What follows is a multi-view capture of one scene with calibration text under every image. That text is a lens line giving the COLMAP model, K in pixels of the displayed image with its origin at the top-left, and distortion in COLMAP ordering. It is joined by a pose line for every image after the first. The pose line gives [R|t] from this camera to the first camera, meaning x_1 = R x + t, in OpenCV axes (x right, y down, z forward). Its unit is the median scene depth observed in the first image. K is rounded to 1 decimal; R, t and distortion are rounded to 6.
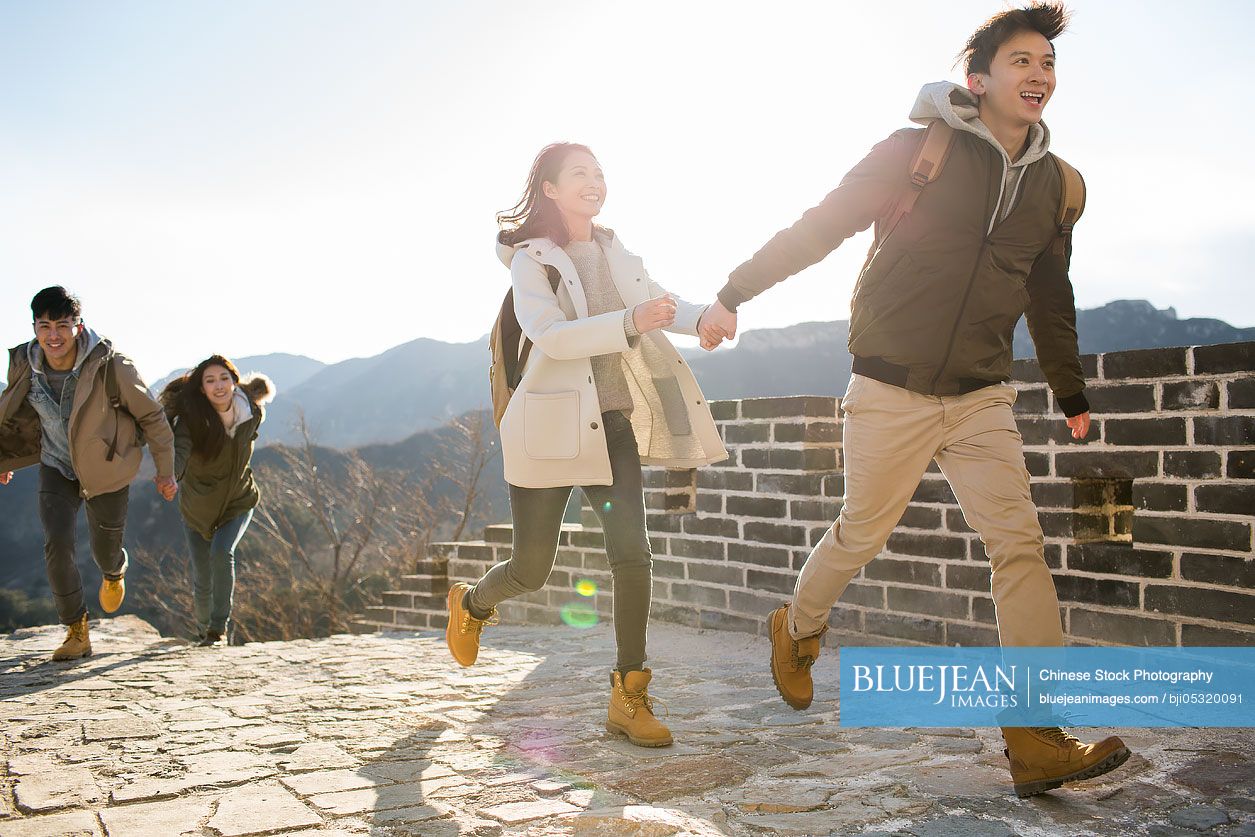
lens RADIAL K [[1196.8, 0, 631.5], [0, 1196.8, 415.3], [0, 0, 1]] dist [-0.062162, 0.000000]
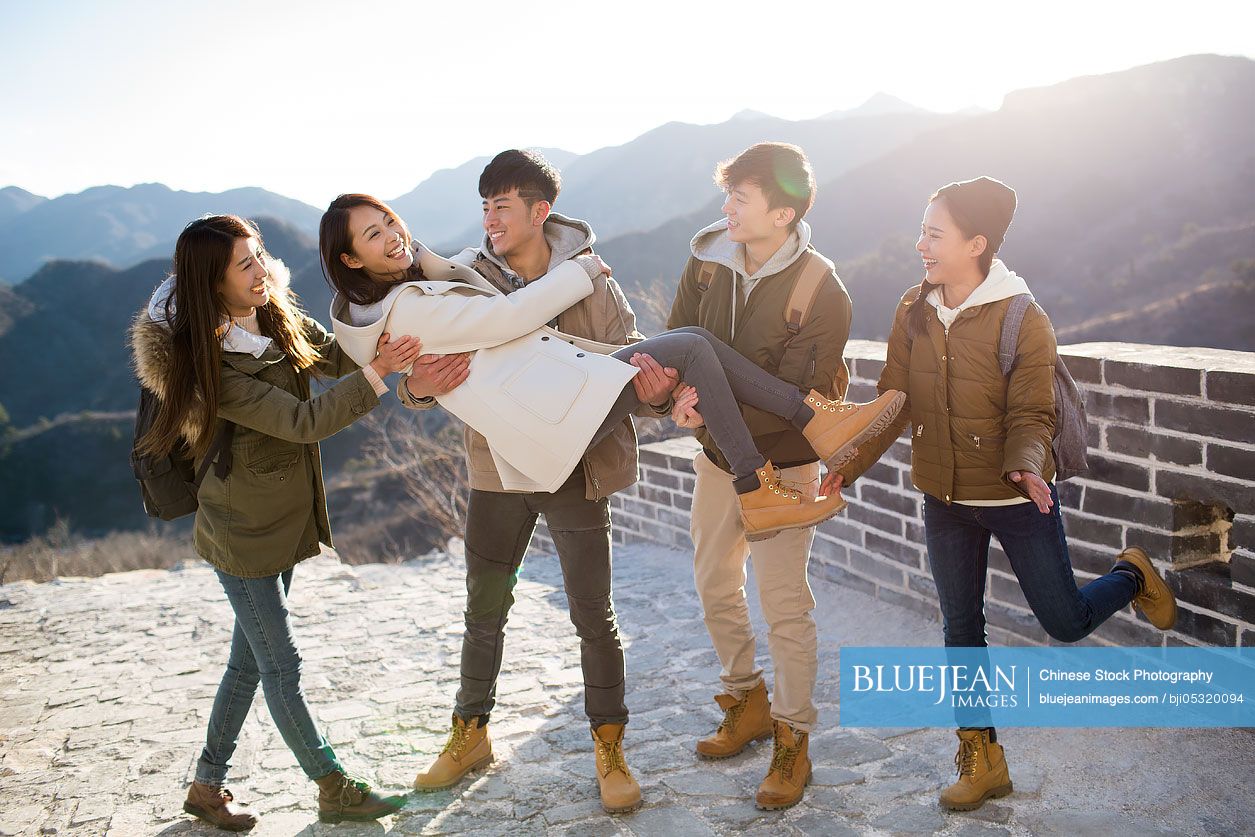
lens RADIAL K [[1196.8, 0, 630.6], [0, 1196.8, 427.4], [0, 0, 1]] dist [-0.062162, 0.000000]
pose [[0.975404, -0.020917, -0.219432, 0.129421], [0.063024, 0.980394, 0.186697, -0.151654], [0.211224, -0.195934, 0.957598, 0.046687]]
